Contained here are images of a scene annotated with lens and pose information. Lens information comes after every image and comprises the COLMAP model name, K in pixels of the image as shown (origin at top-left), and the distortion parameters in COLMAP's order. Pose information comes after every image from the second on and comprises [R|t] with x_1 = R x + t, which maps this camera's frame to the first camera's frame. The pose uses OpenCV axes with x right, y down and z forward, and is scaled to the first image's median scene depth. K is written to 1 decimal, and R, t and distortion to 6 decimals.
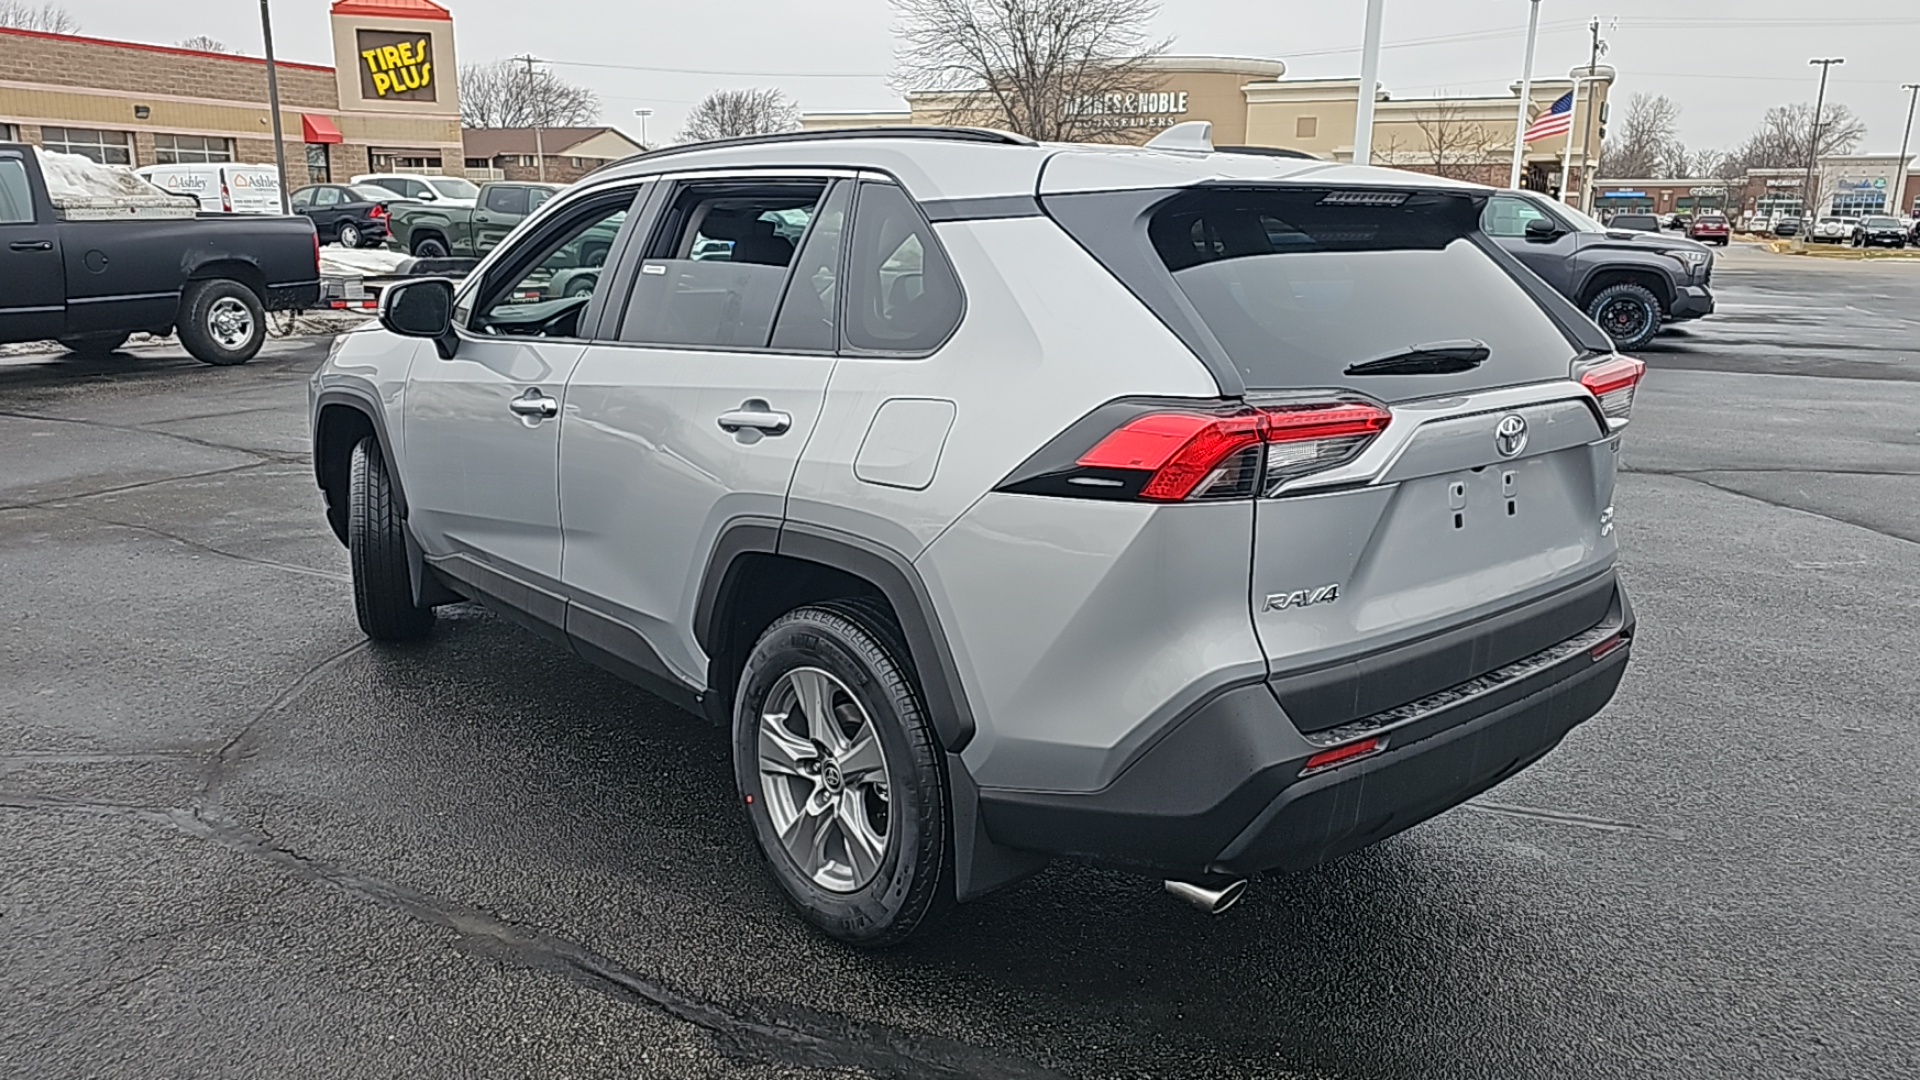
lens RADIAL K [[1371.7, 0, 961.8], [0, 1371.7, 556.3], [0, 0, 1]] dist [0.067283, -0.047783]
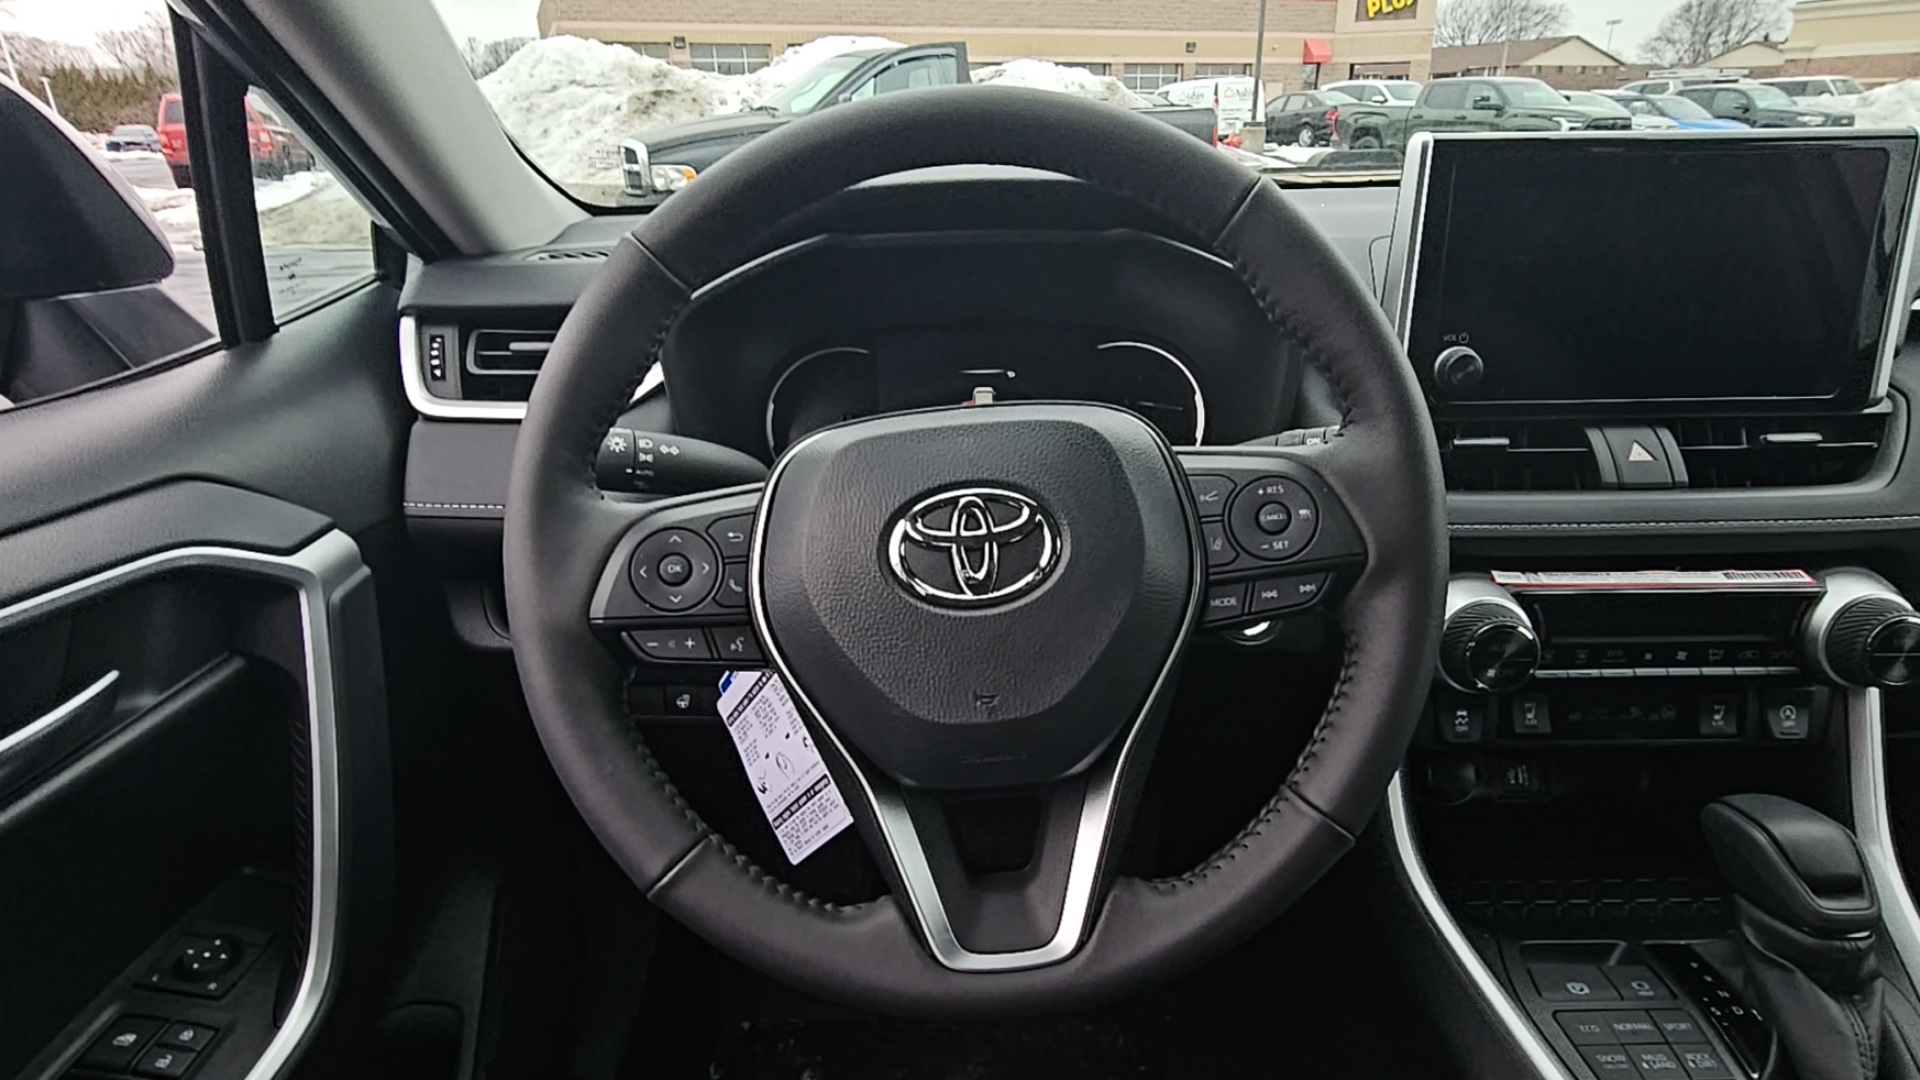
lens RADIAL K [[1028.6, 0, 981.2], [0, 1028.6, 539.7], [0, 0, 1]] dist [0.004992, -0.002749]
pose [[0.750322, 0.223557, -0.622125, -0.017880], [-0.133810, 0.972964, 0.188246, -0.017445], [0.647389, -0.057999, 0.759950, 0.094269]]
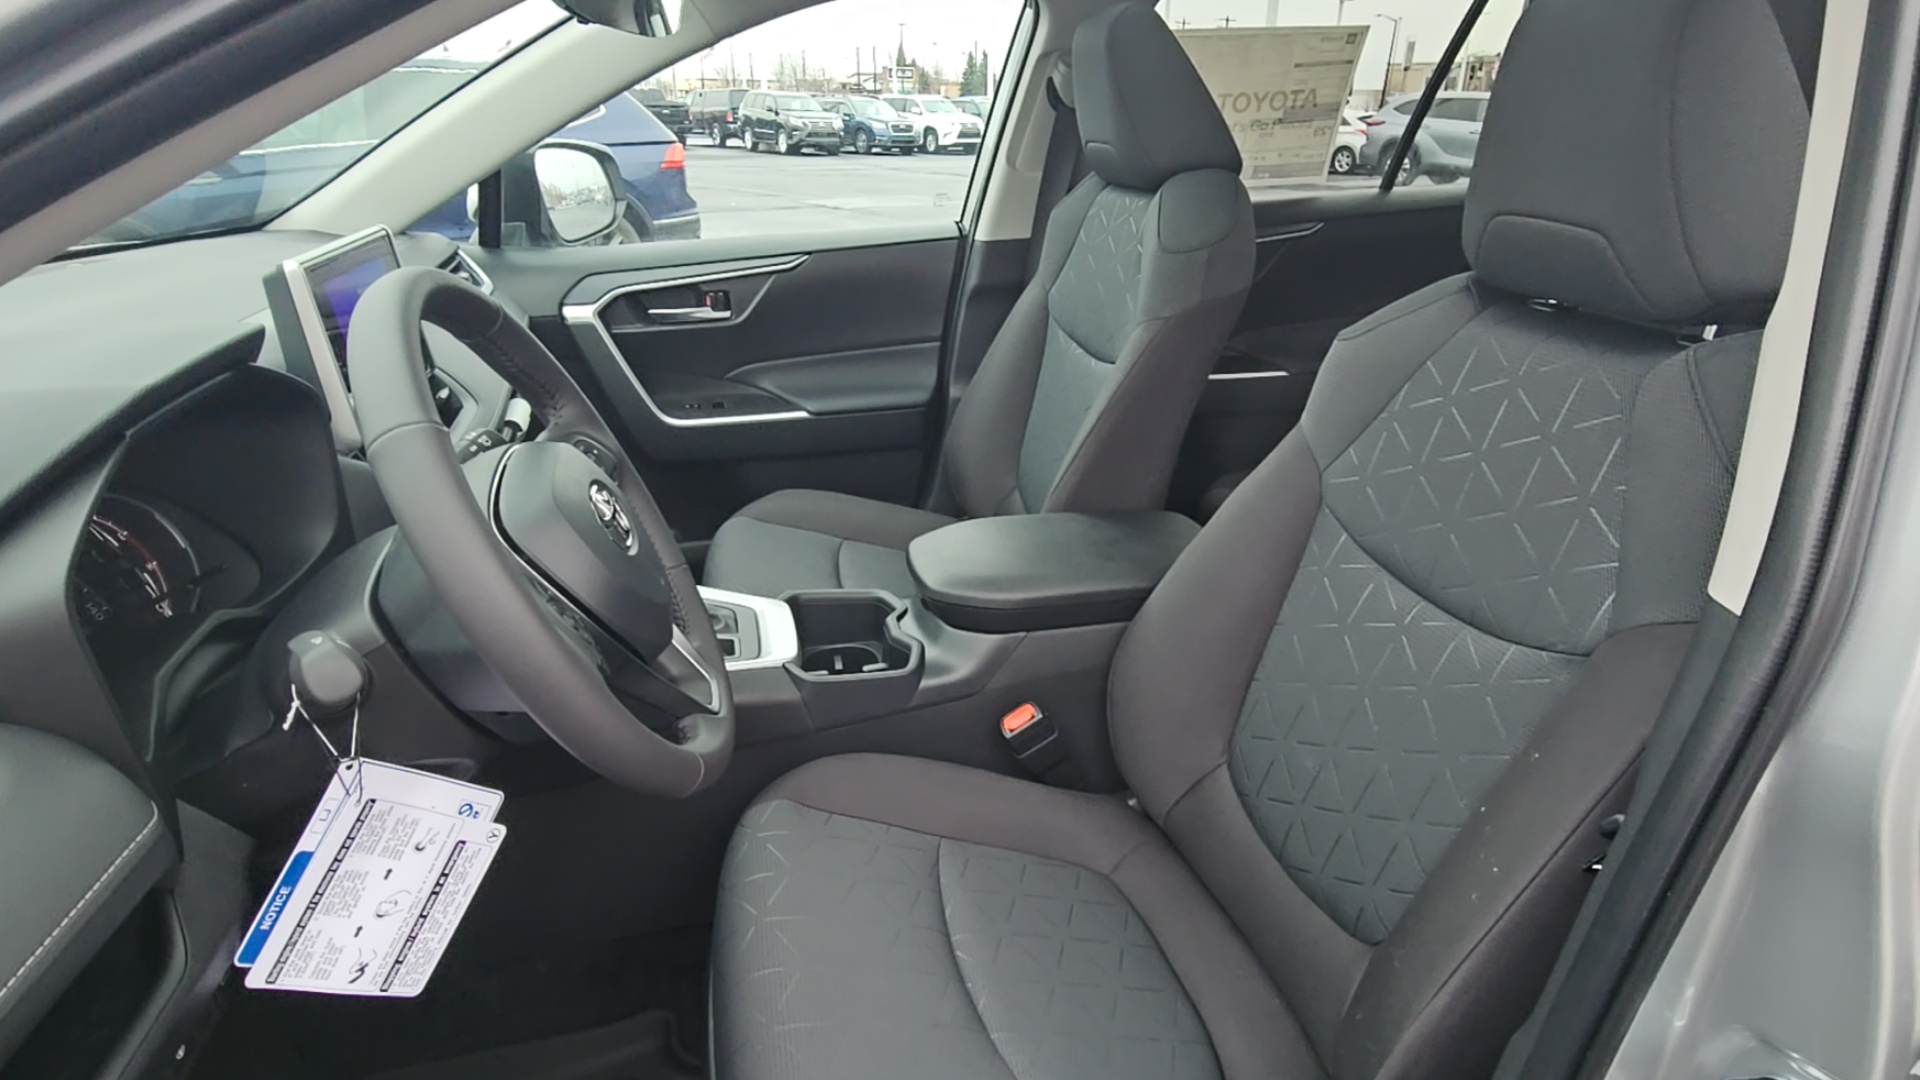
lens RADIAL K [[1028.6, 0, 987.2], [0, 1028.6, 549.2], [0, 0, 1]] dist [0.004992, -0.002749]
pose [[0.452304, -0.363315, 0.814508, -0.034141], [0.212052, 0.930884, 0.297471, -0.018732], [-0.866288, 0.038171, 0.498085, 0.088218]]
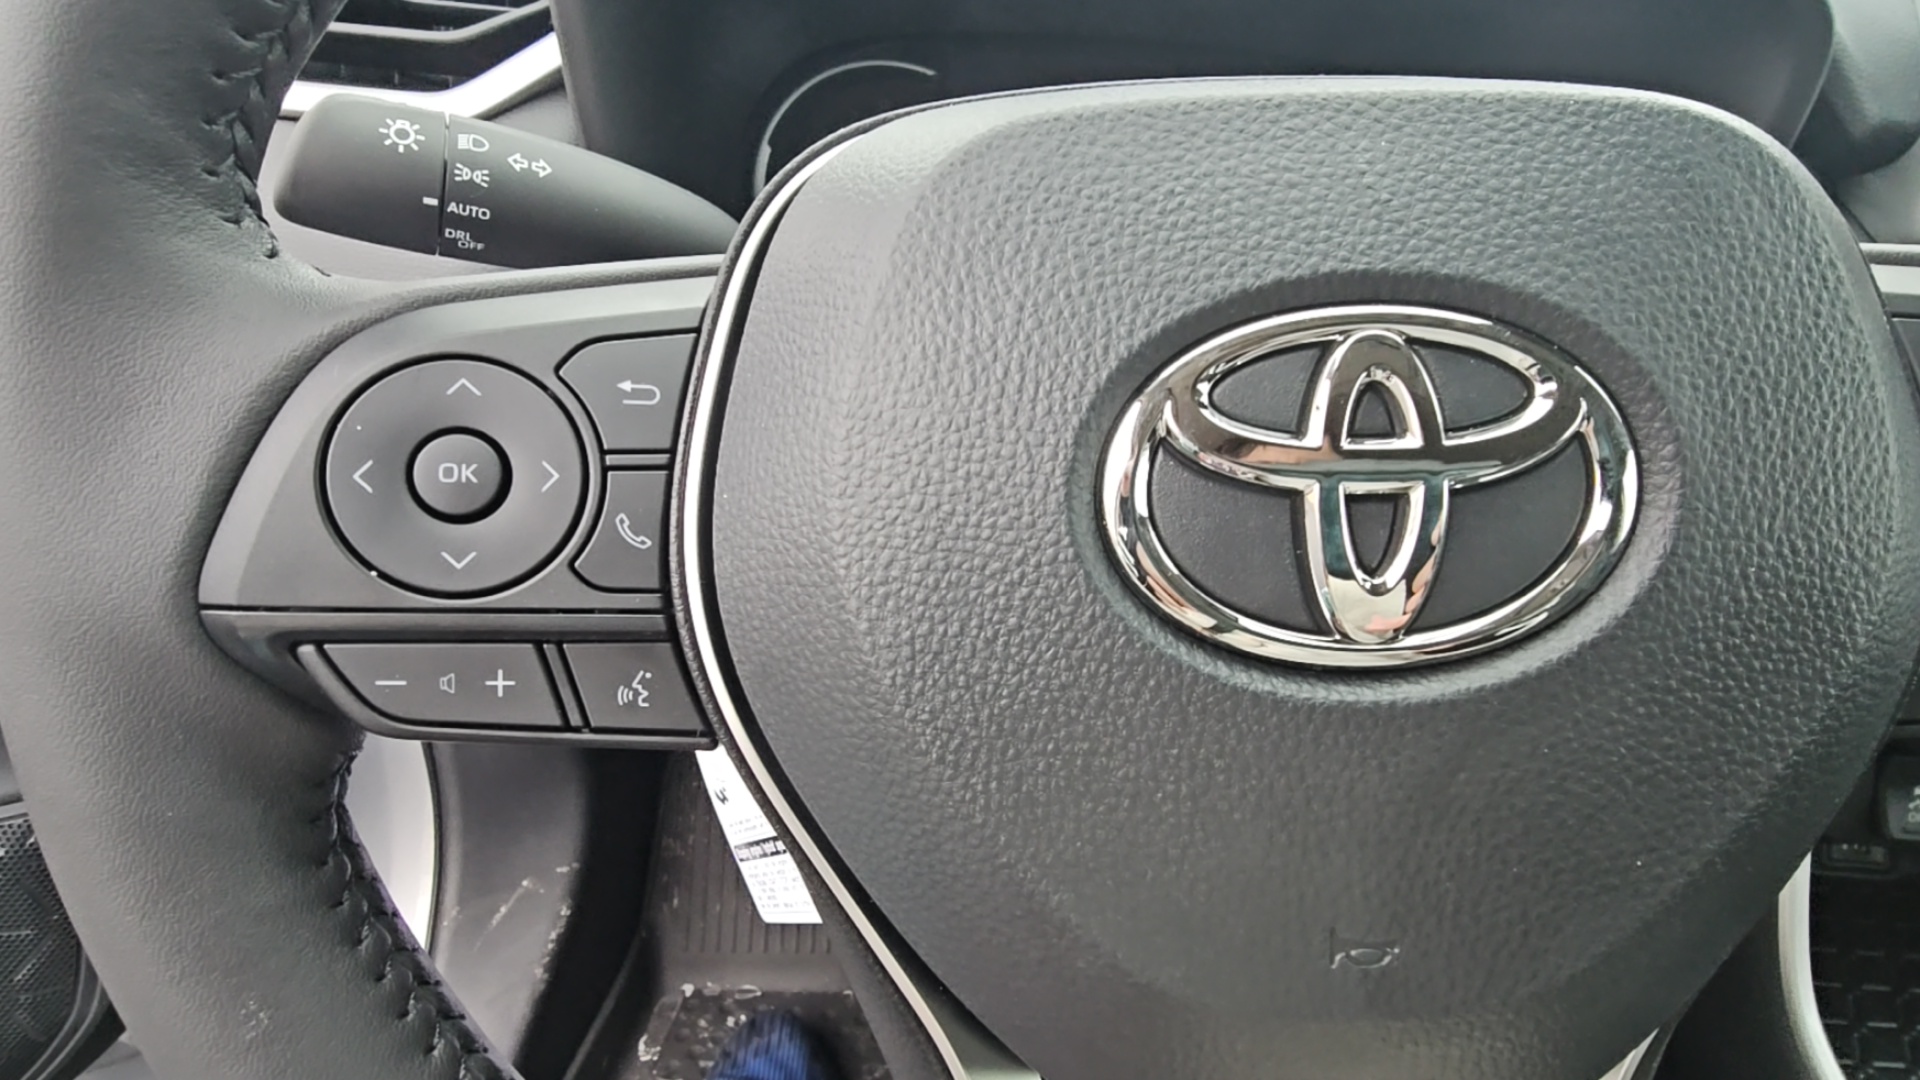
lens RADIAL K [[1028.6, 0, 981.0], [0, 1028.6, 539.2], [0, 0, 1]] dist [0.004992, -0.002749]
pose [[0.730793, 0.382827, -0.565141, -0.022688], [-0.207787, 0.913397, 0.350043, -0.016329], [0.650204, -0.138380, 0.747051, 0.098245]]
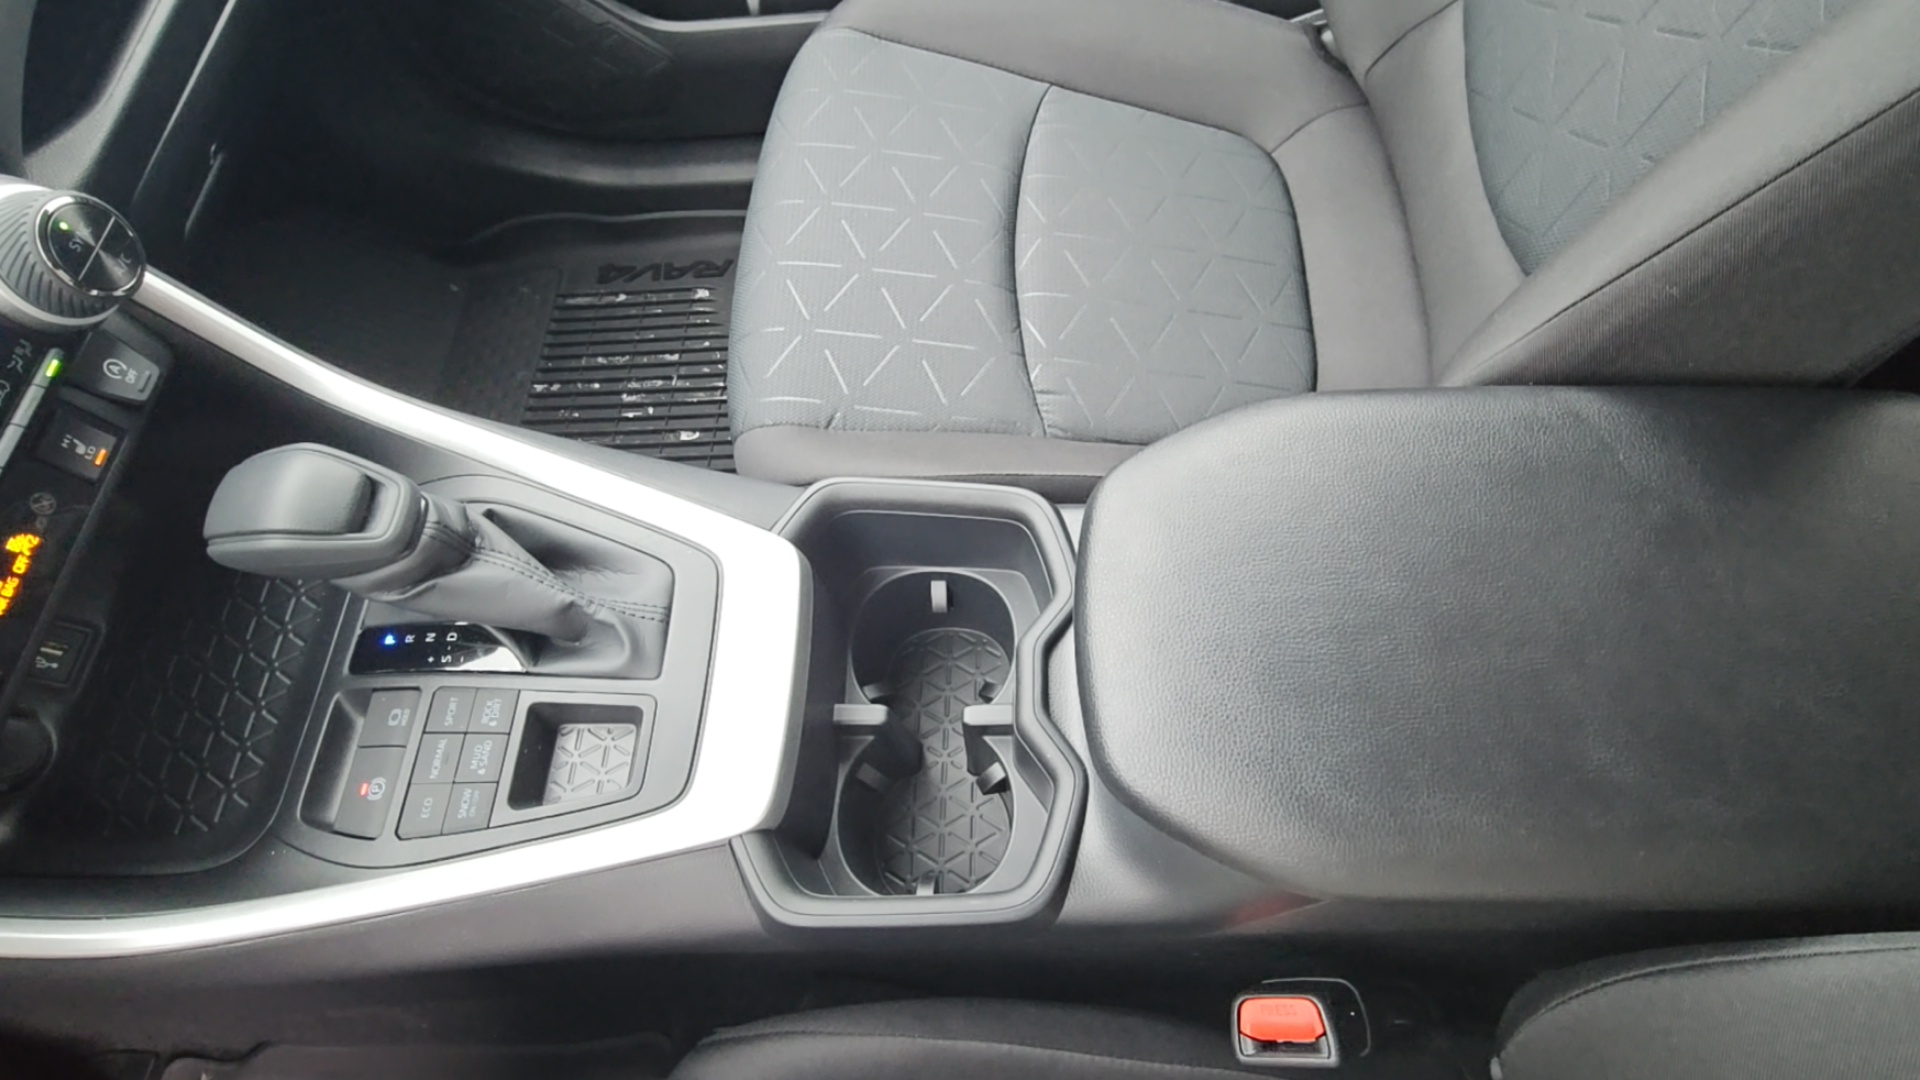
lens RADIAL K [[1028.6, 0, 989.6], [0, 1028.6, 545.5], [0, 0, 1]] dist [0.004992, -0.002749]
pose [[0.676044, -0.686055, 0.268874, -0.015864], [0.264950, 0.566809, 0.780083, -0.018838], [-0.687580, -0.456132, 0.564958, 0.098861]]
